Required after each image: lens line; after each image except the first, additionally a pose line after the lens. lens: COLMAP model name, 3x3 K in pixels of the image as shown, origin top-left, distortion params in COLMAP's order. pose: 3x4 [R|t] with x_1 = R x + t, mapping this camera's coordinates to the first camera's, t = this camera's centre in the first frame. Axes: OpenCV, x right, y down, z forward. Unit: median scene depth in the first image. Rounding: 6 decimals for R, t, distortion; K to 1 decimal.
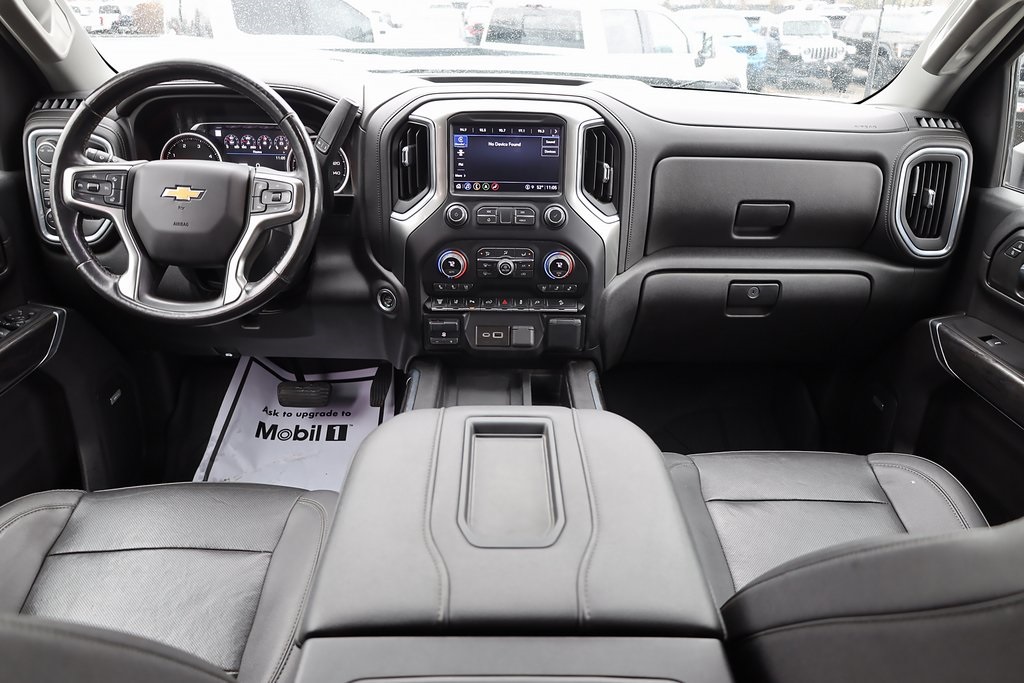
lens RADIAL K [[688.7, 0, 514.8], [0, 688.7, 346.8], [0, 0, 1]] dist [-0.022088, 0.006229]
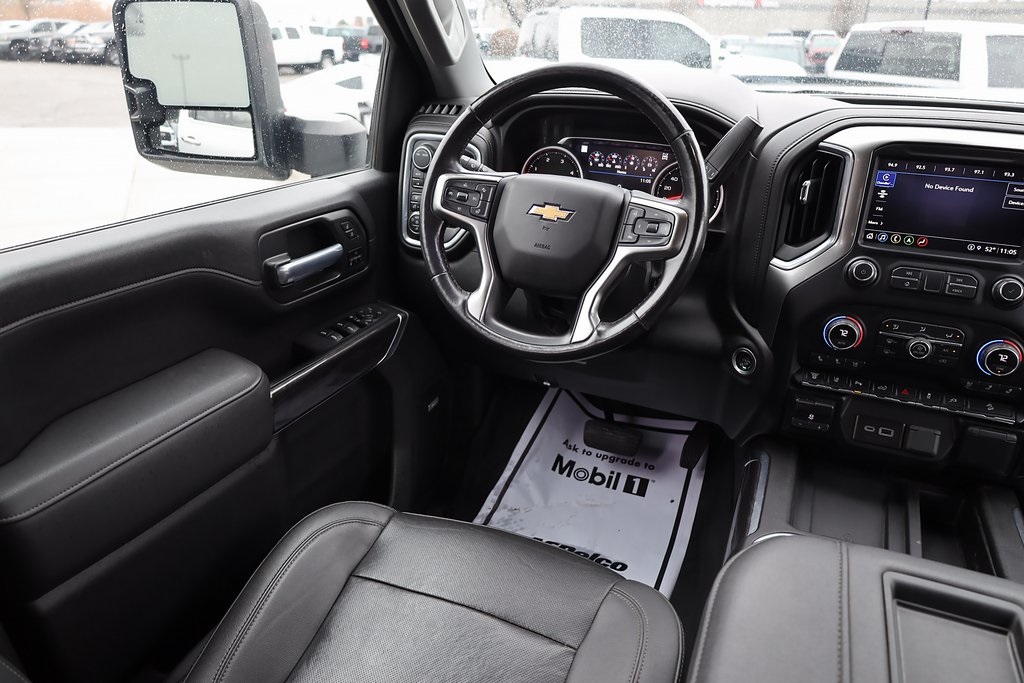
lens RADIAL K [[688.7, 0, 515.4], [0, 688.7, 347.0], [0, 0, 1]] dist [-0.022088, 0.006229]
pose [[0.908406, 0.169058, -0.382386, -0.127345], [-0.182041, 0.983288, 0.002263, -0.037745], [0.376378, 0.067554, 0.924000, 0.138551]]
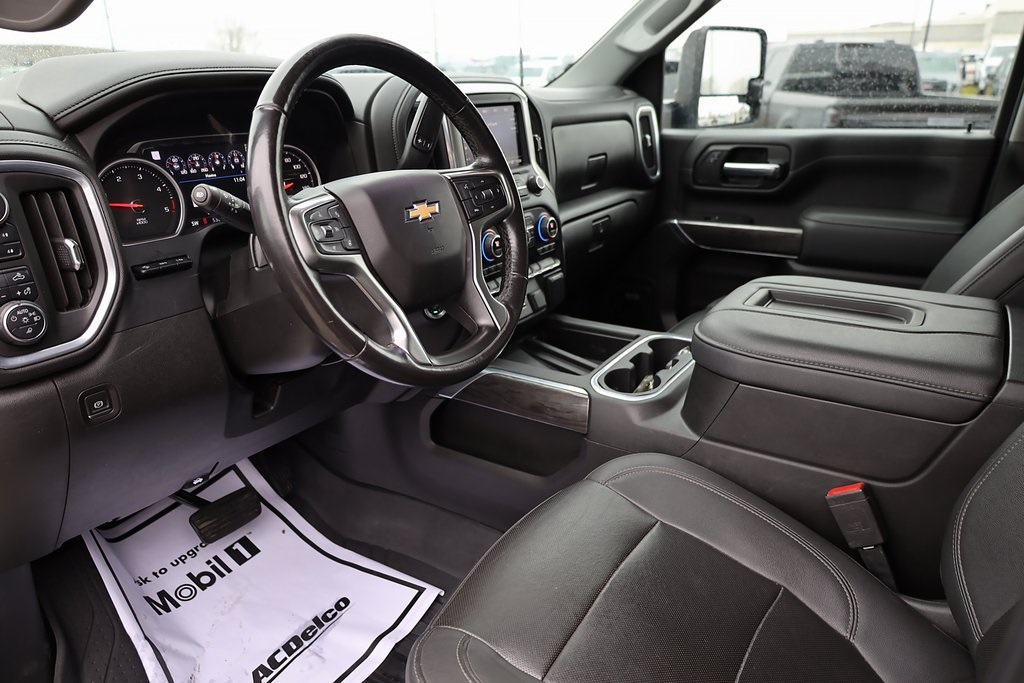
lens RADIAL K [[688.7, 0, 513.2], [0, 688.7, 358.0], [0, 0, 1]] dist [-0.022088, 0.006229]
pose [[0.570532, -0.334212, 0.750197, -0.867291], [0.370661, 0.919915, 0.127931, -0.086224], [-0.732874, 0.205080, 0.648720, 0.358884]]
